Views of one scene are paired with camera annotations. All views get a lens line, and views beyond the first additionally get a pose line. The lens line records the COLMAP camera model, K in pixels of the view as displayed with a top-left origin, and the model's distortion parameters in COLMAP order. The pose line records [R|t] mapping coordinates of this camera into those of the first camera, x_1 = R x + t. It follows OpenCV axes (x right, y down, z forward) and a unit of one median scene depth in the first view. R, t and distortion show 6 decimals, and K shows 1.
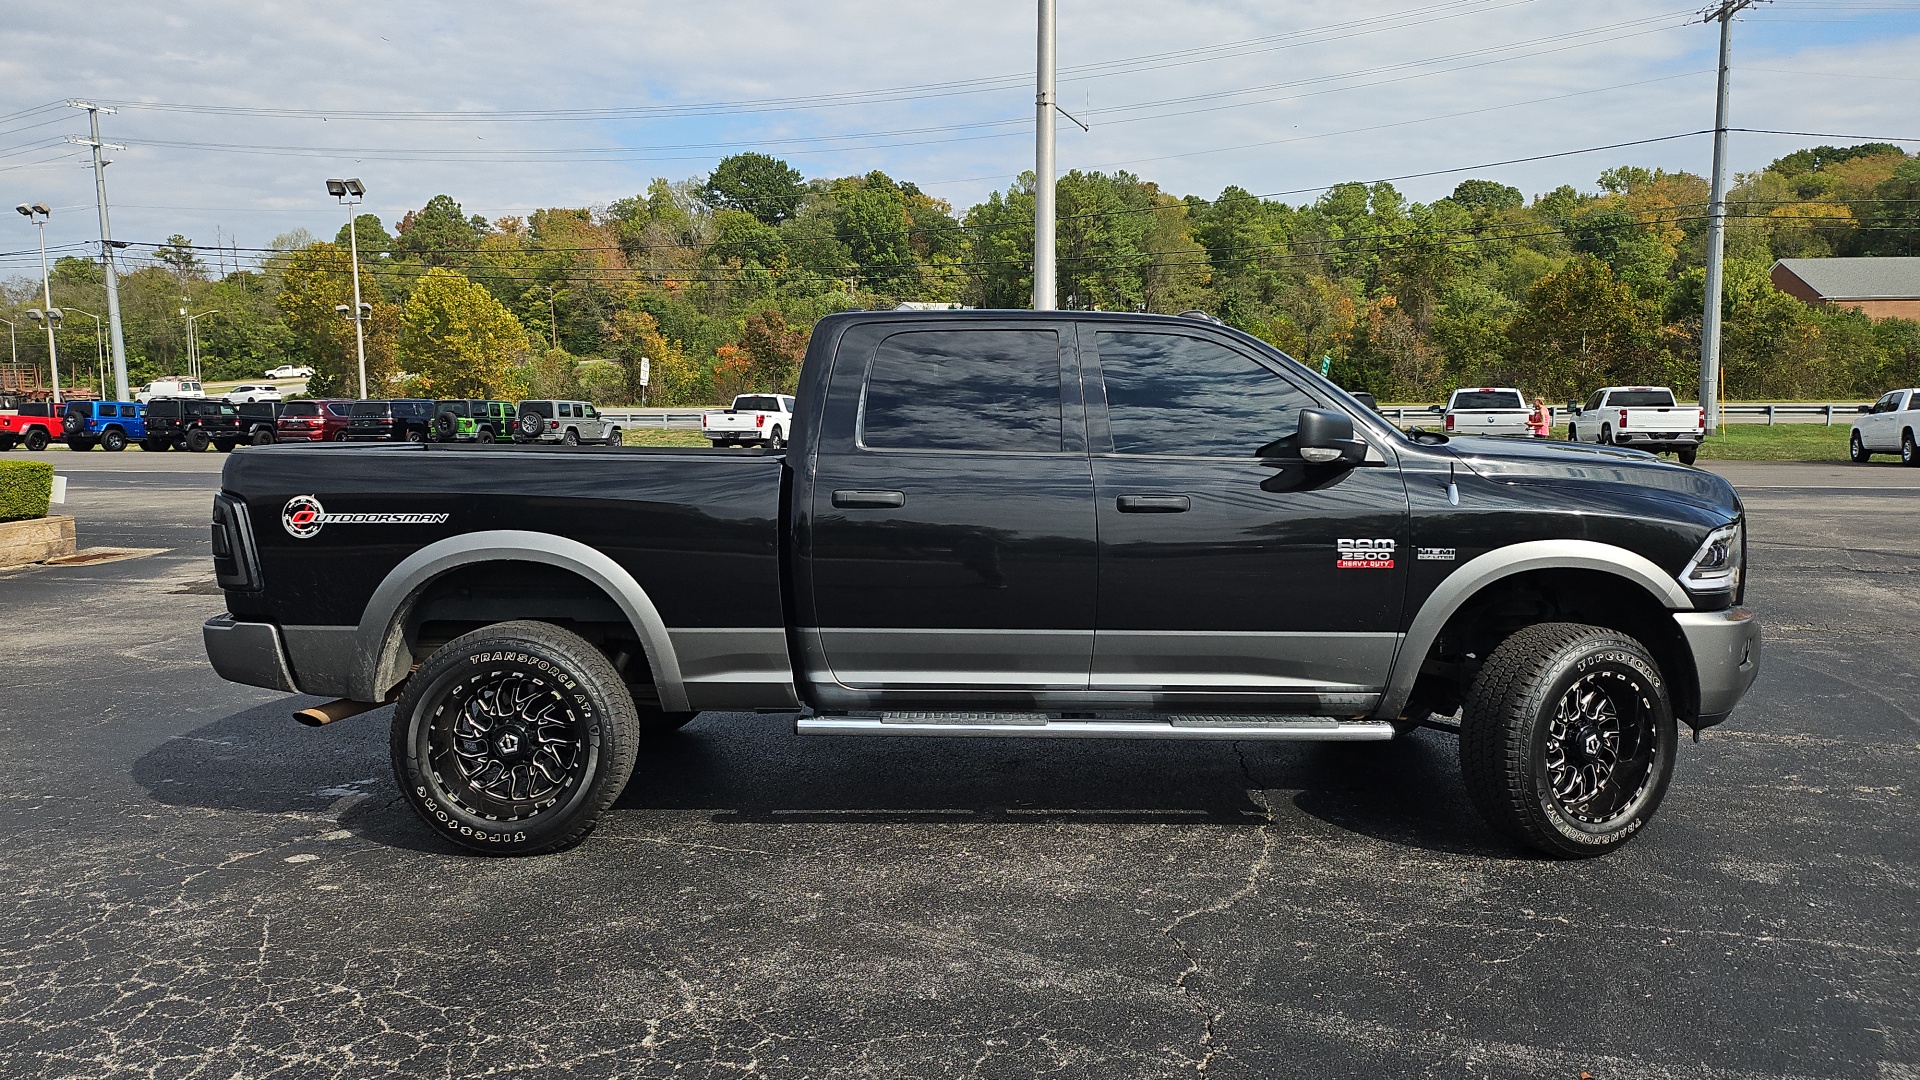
lens RADIAL K [[1370.6, 0, 960.0], [0, 1370.6, 540.0], [0, 0, 1]] dist [0.062371, -0.066874]
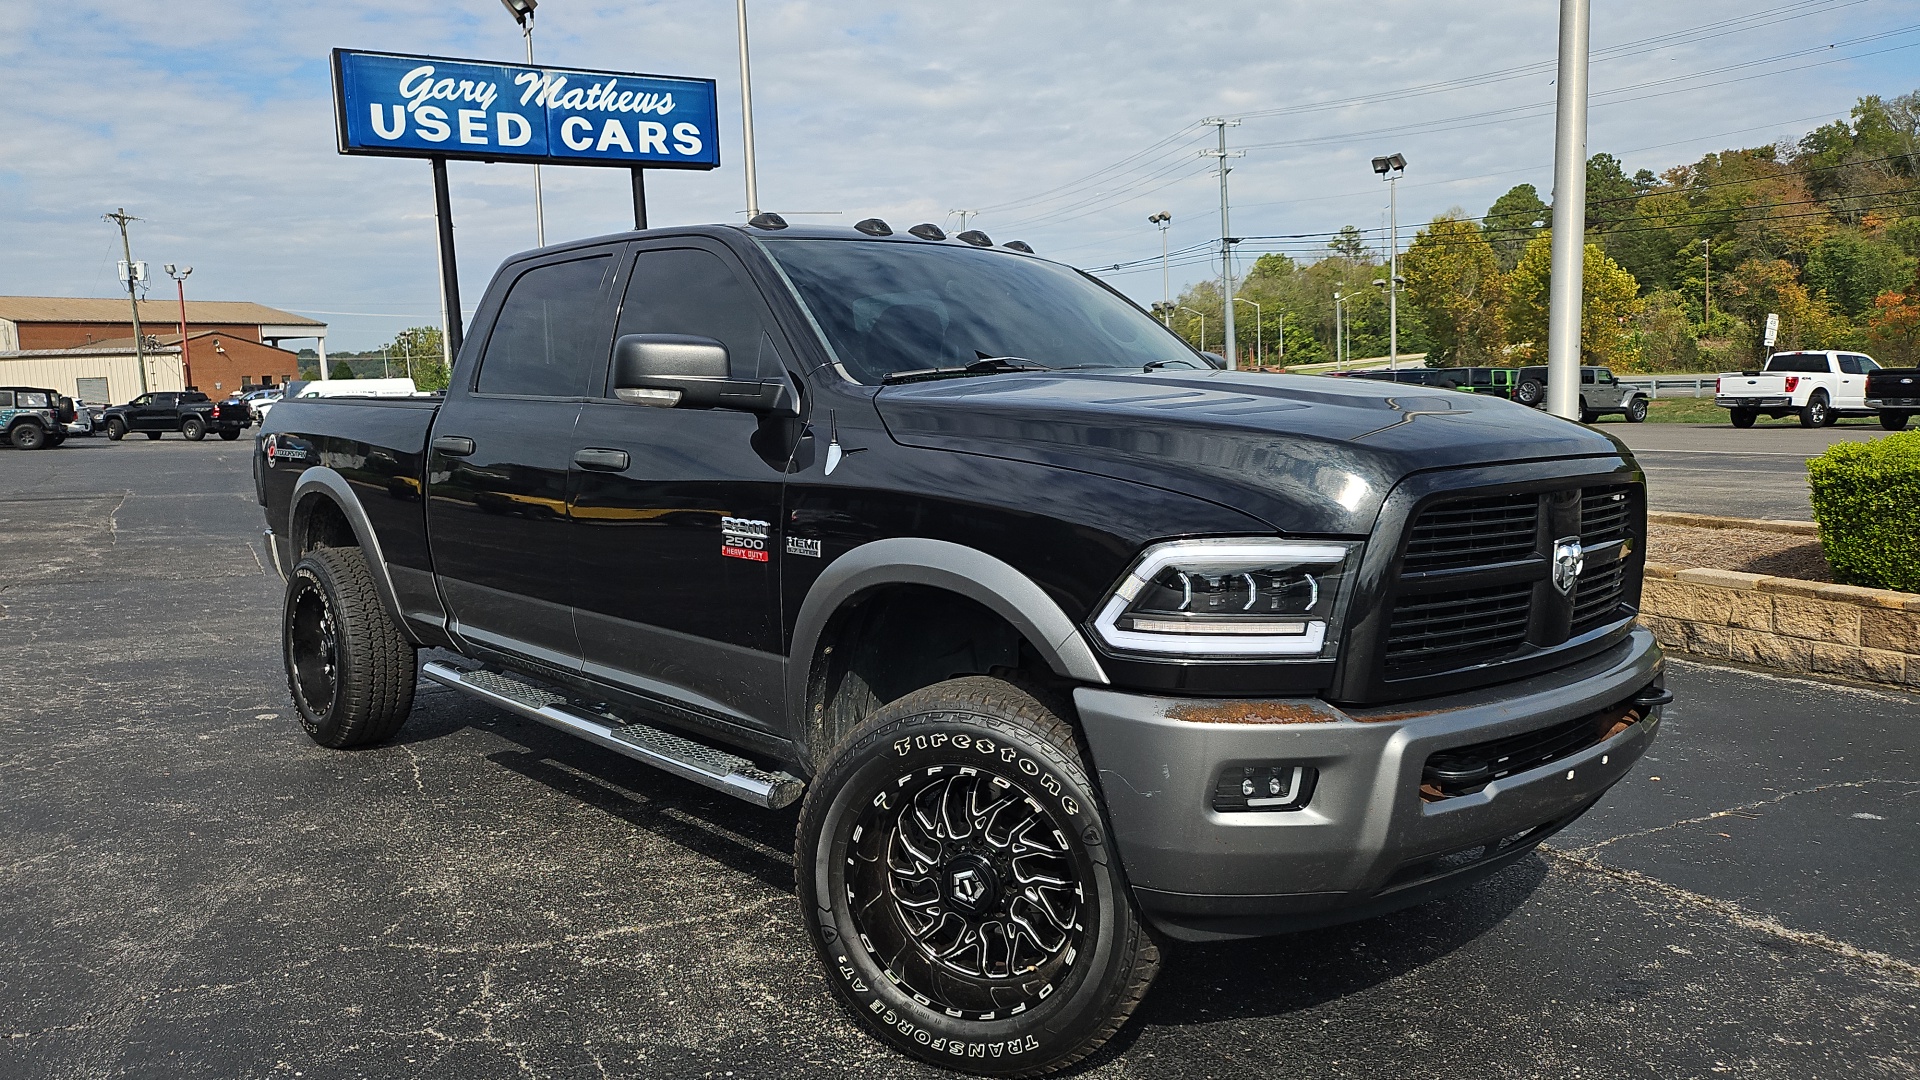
lens RADIAL K [[1370.6, 0, 960.0], [0, 1370.6, 540.0], [0, 0, 1]] dist [0.062371, -0.066874]
pose [[0.672007, 0.070876, -0.737145, 0.133958], [-0.056695, 0.997412, 0.044216, -0.004035], [0.738371, 0.012078, 0.674287, 0.091127]]
